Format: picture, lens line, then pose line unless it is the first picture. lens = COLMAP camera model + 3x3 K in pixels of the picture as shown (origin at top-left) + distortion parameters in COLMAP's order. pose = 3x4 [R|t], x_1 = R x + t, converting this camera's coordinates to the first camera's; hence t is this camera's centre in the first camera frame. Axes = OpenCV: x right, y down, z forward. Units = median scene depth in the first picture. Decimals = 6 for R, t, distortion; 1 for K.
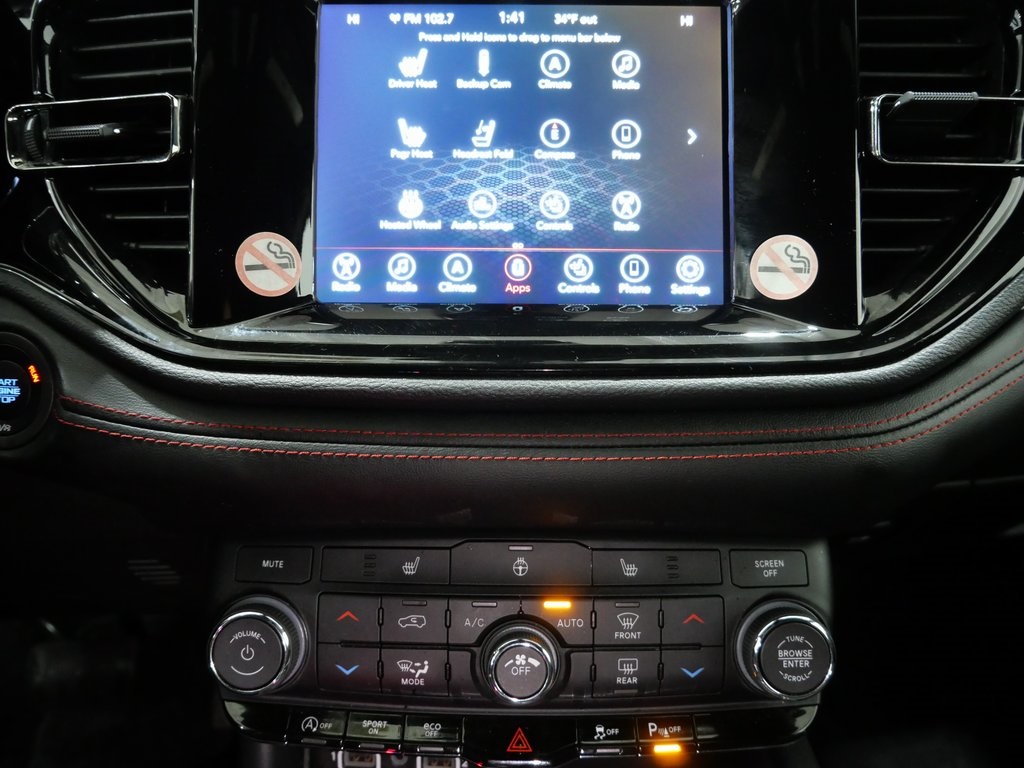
lens RADIAL K [[728.8, 0, 507.0], [0, 728.8, 390.0], [0, 0, 1]] dist [-0.042511, 0.003064]
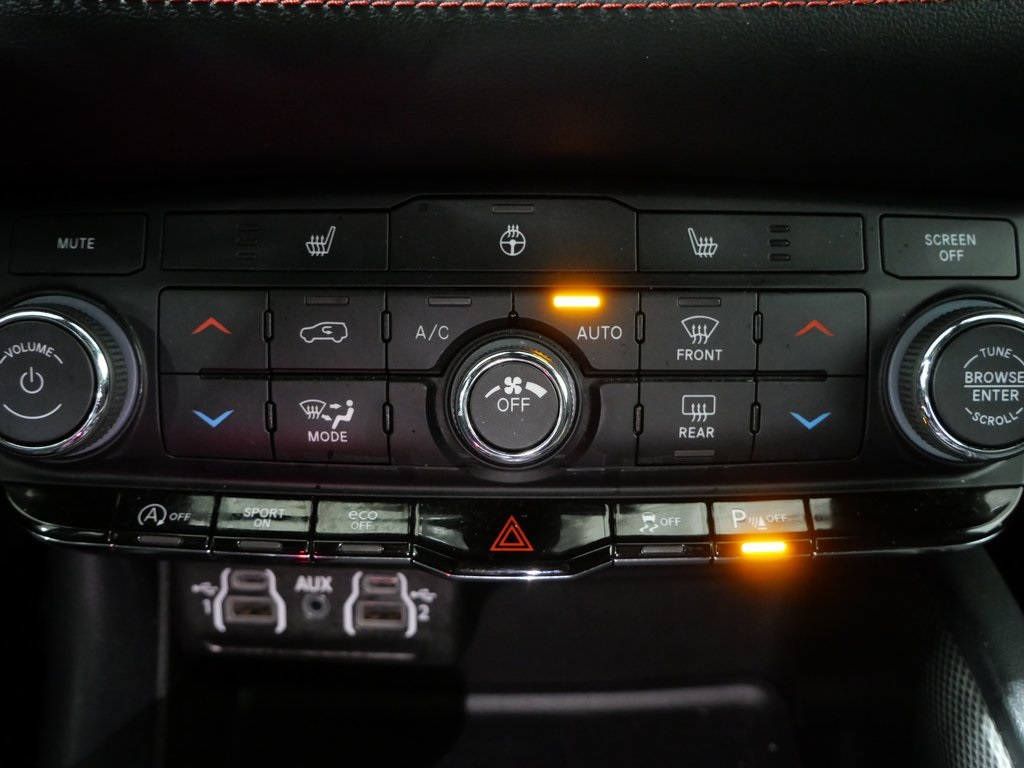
lens RADIAL K [[1093.6, 0, 508.0], [0, 1093.6, 384.5], [0, 0, 1]] dist [0.018616, 0.000000]
pose [[0.999957, -0.004662, 0.008063, 0.007298], [0.003424, 0.989101, 0.147198, 0.224749], [-0.008661, -0.147164, 0.989074, 0.132177]]
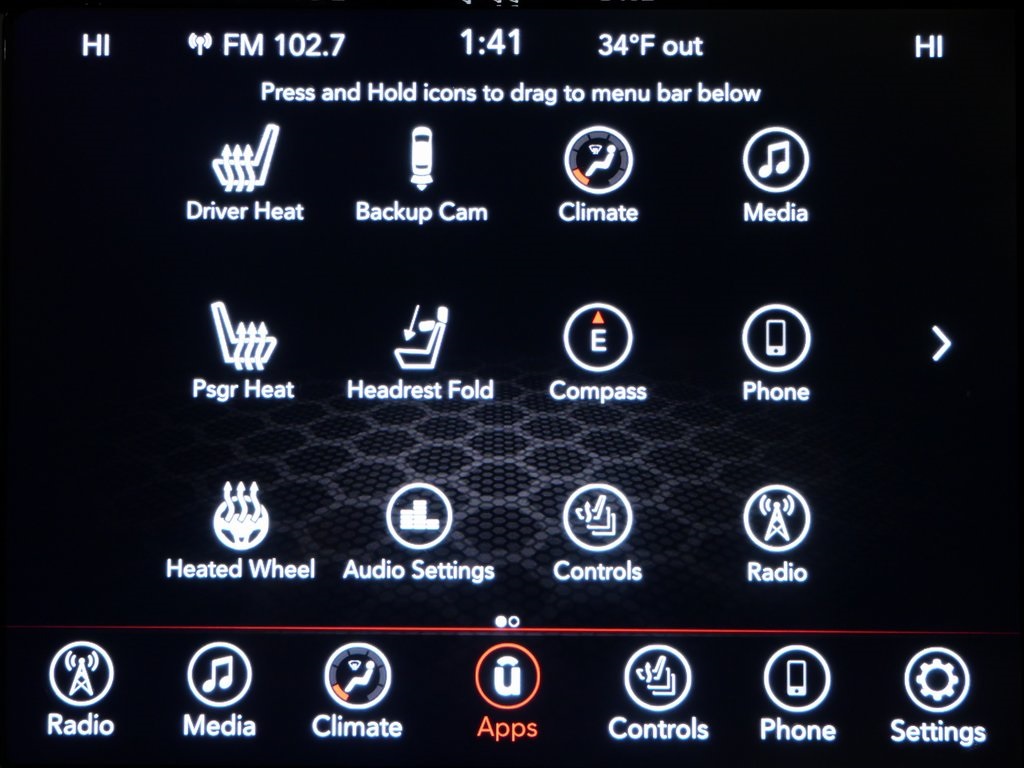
lens RADIAL K [[1617.5, 0, 511.1], [0, 1617.5, 382.1], [0, 0, 1]] dist [0.009767, 0.000000]
pose [[0.999982, -0.002995, -0.005151, 0.022337], [0.002935, 0.999928, -0.011604, -0.321871], [0.005185, 0.011588, 0.999919, 0.102763]]
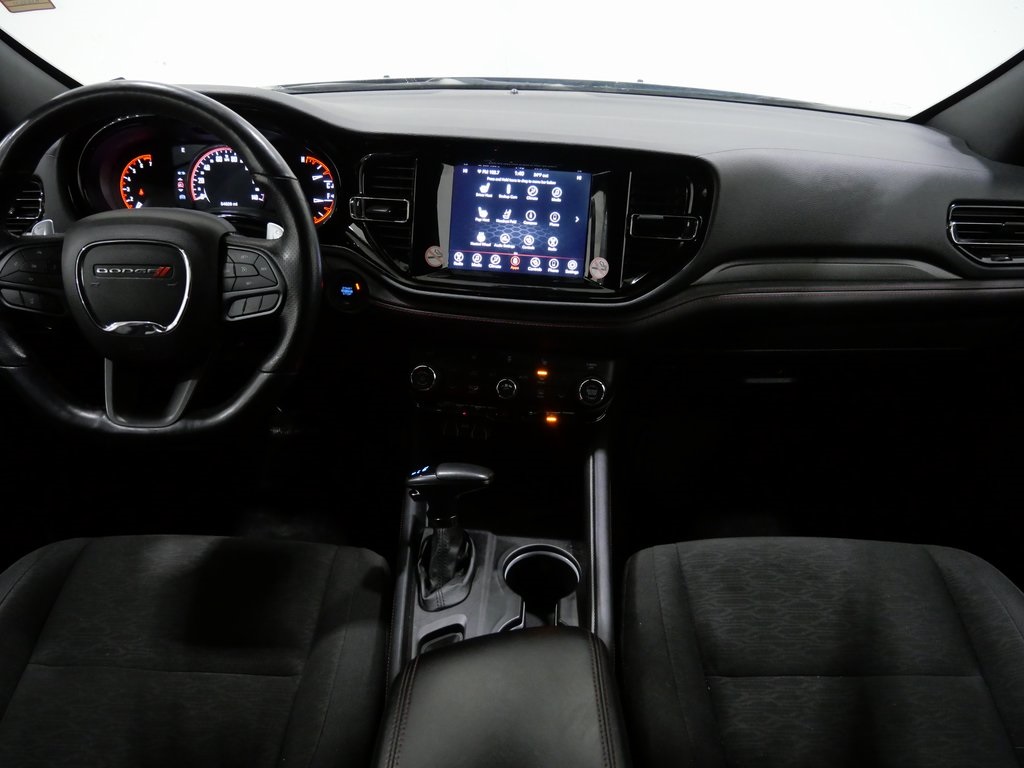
lens RADIAL K [[728.8, 0, 512.3], [0, 728.8, 384.5], [0, 0, 1]] dist [-0.042511, 0.003064]
pose [[0.994977, 0.074571, -0.066779, 0.242472], [-0.065278, 0.989111, 0.131906, -0.058821], [0.075888, -0.126884, 0.989010, -2.046626]]
